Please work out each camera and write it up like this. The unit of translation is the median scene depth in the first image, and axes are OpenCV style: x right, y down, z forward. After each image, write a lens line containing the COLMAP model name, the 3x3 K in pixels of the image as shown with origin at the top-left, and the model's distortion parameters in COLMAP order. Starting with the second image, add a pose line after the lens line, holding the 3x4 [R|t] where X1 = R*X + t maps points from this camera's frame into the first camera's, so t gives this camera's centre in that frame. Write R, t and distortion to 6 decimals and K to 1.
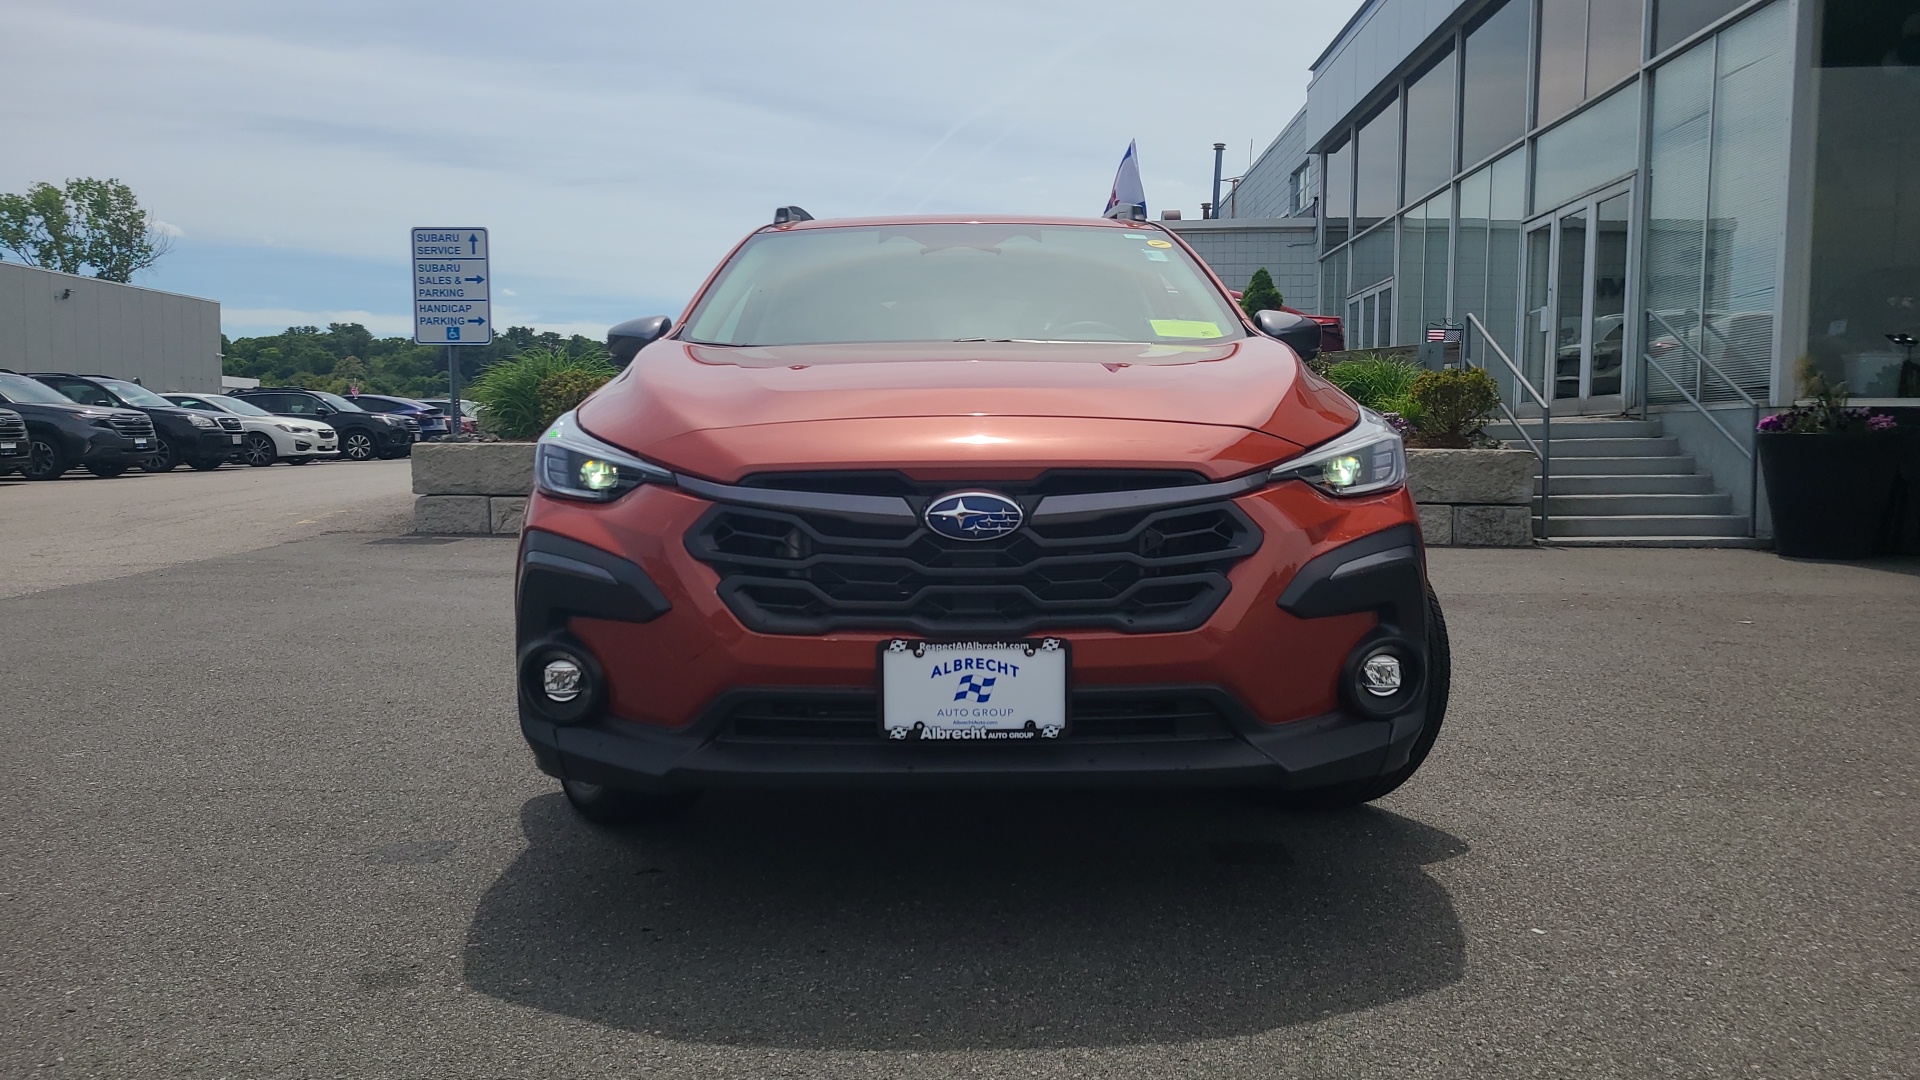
lens RADIAL K [[1434.8, 0, 952.9], [0, 1434.8, 555.8], [0, 0, 1]] dist [0.046453, -0.037498]
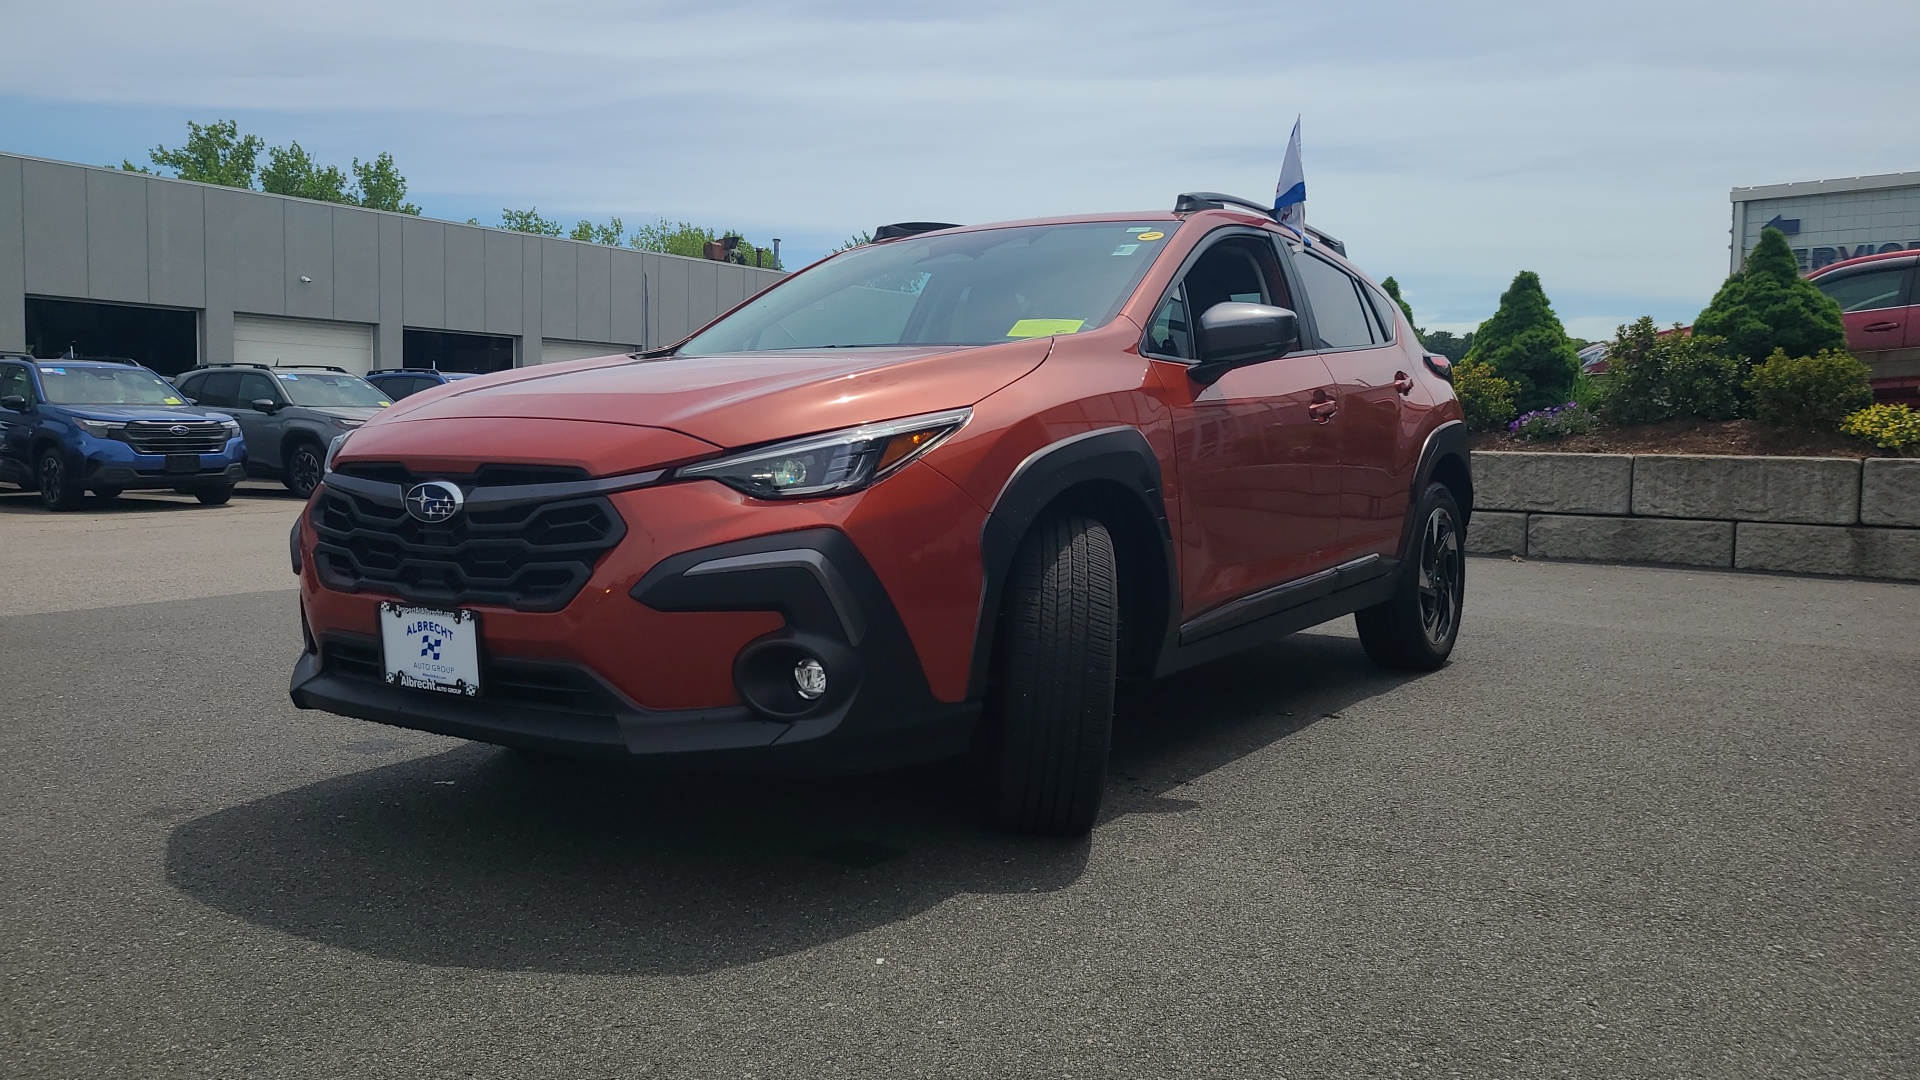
lens RADIAL K [[1434.8, 0, 935.1], [0, 1434.8, 547.2], [0, 0, 1]] dist [0.046453, -0.037498]
pose [[0.825225, 0.054118, -0.562206, 1.026116], [-0.057403, 0.998281, 0.011837, -0.028197], [0.561880, 0.022504, 0.826912, 0.246689]]
